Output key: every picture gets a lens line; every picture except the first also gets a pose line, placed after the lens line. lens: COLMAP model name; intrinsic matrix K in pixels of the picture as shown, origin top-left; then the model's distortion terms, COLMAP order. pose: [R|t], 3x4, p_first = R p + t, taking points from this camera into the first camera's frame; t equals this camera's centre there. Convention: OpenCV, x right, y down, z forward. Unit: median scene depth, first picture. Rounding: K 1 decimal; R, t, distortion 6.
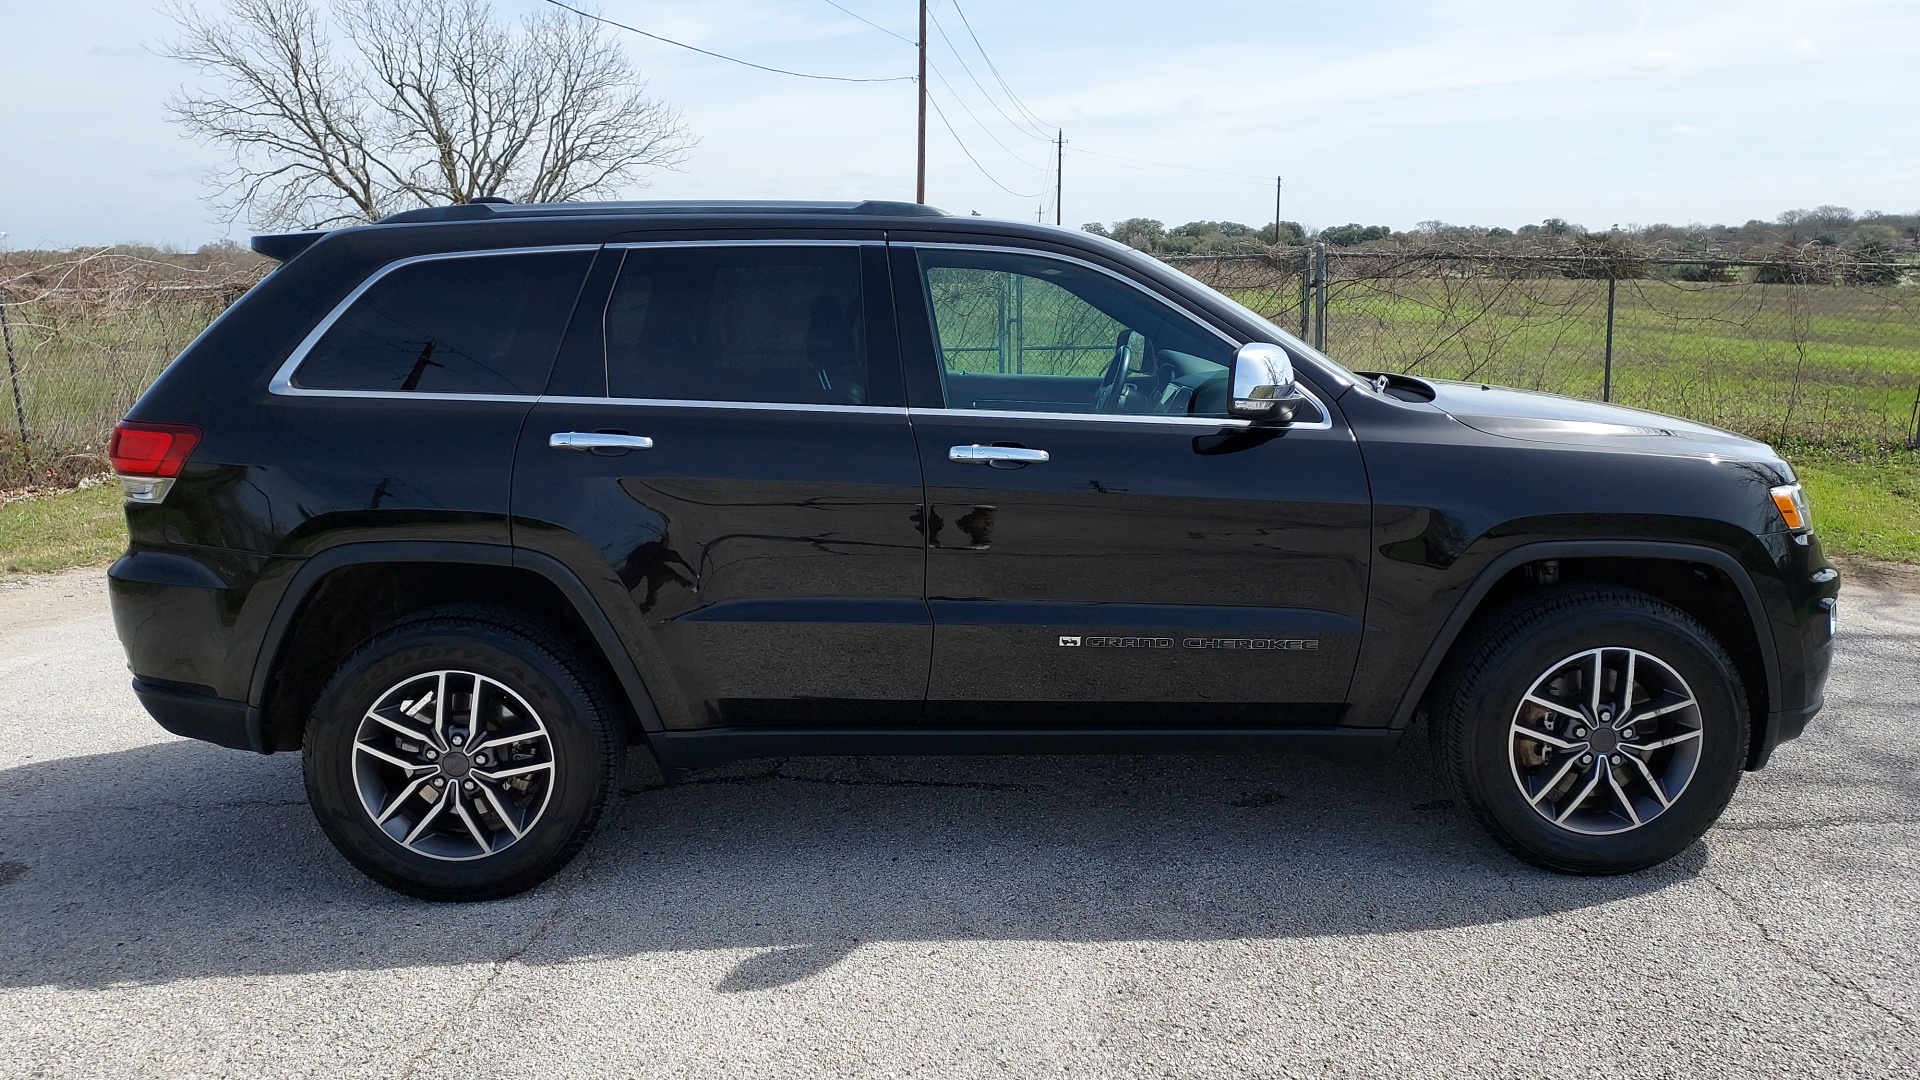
lens RADIAL K [[1358.7, 0, 960.0], [0, 1358.7, 540.0], [0, 0, 1]] dist [0.109451, -0.134885]
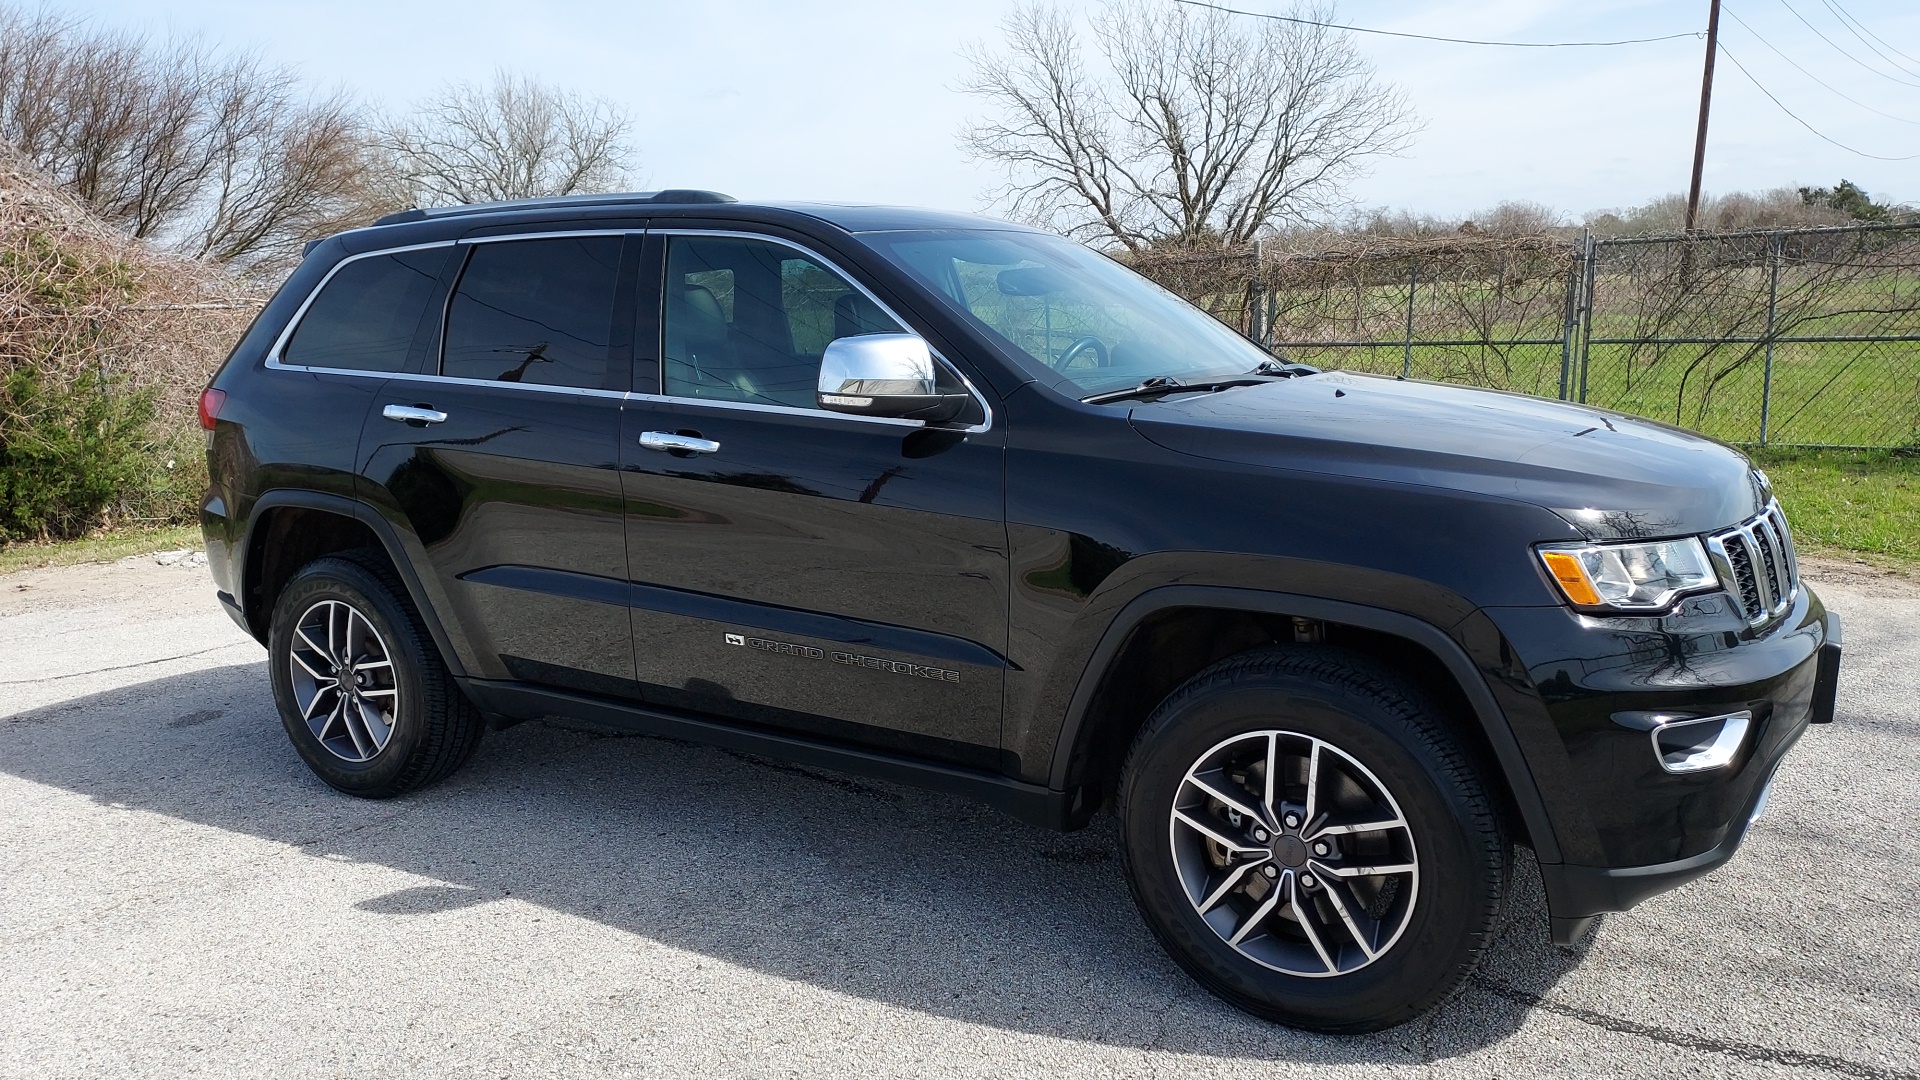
lens RADIAL K [[1358.7, 0, 960.0], [0, 1358.7, 540.0], [0, 0, 1]] dist [0.109451, -0.134885]
pose [[0.850198, 0.083885, -0.519737, 0.686132], [-0.081864, 0.996281, 0.026883, -0.033563], [0.520059, 0.019692, 0.853903, 0.245609]]
